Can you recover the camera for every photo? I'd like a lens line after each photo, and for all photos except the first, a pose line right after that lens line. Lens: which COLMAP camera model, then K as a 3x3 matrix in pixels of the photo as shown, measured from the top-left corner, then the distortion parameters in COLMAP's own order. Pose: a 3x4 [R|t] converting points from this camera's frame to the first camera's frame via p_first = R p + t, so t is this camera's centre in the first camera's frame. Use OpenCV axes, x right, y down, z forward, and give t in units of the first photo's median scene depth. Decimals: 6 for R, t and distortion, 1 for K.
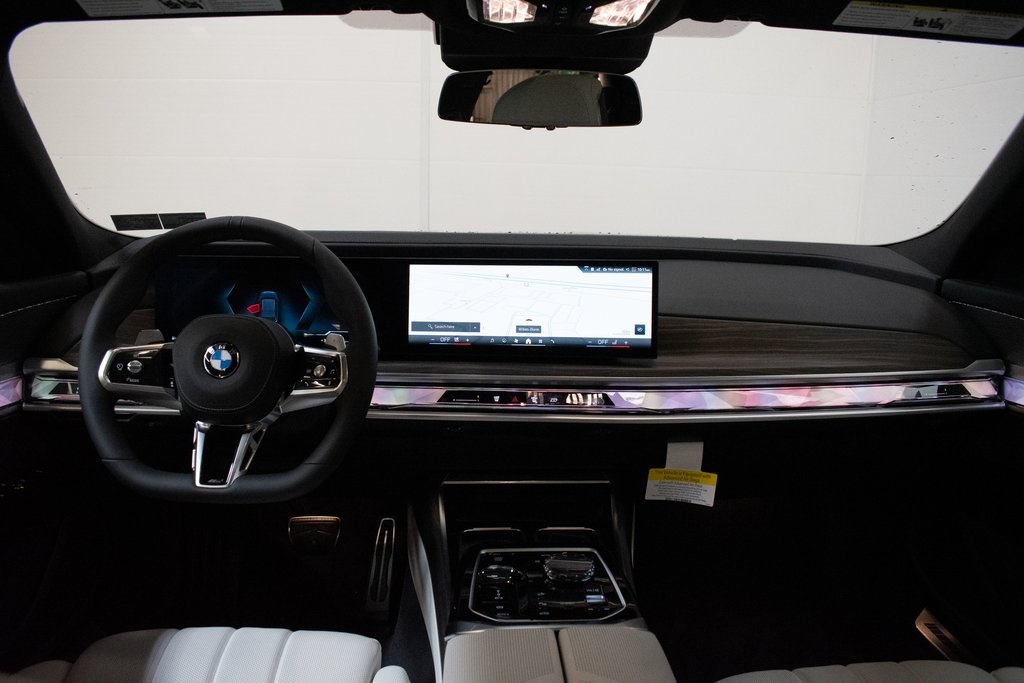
lens RADIAL K [[772.9, 0, 512.0], [0, 772.9, 341.5], [0, 0, 1]] dist [-0.092732, 0.006865]
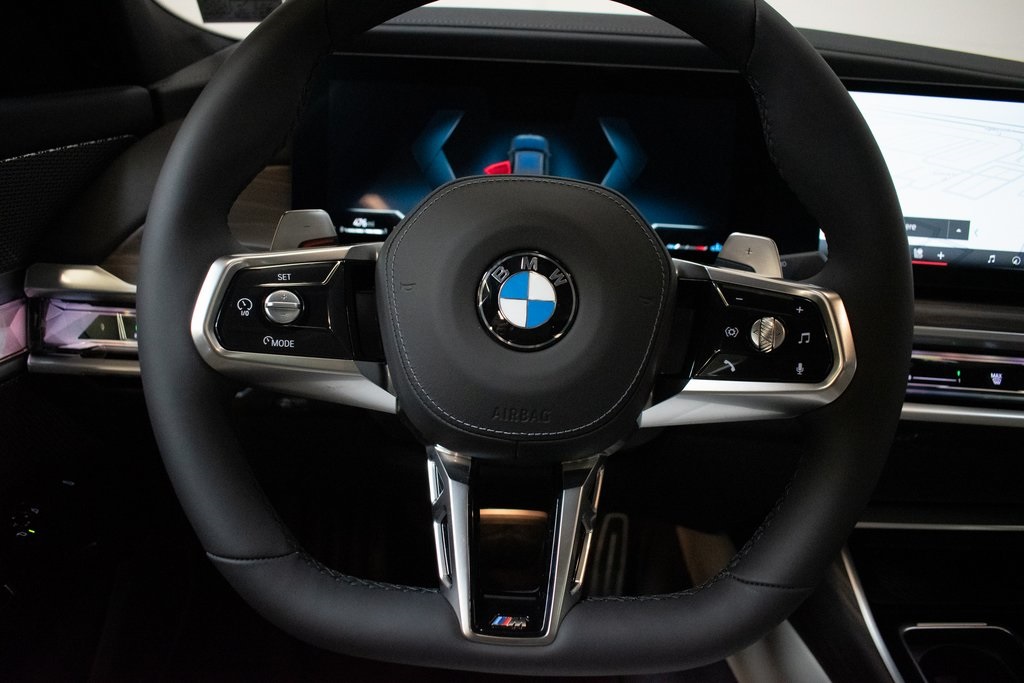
lens RADIAL K [[772.9, 0, 512.0], [0, 772.9, 341.5], [0, 0, 1]] dist [-0.092732, 0.006865]
pose [[0.997159, 0.042580, -0.062137, -0.308794], [-0.033191, 0.988875, 0.144998, -0.008064], [0.067620, -0.142524, 0.987479, 0.535325]]
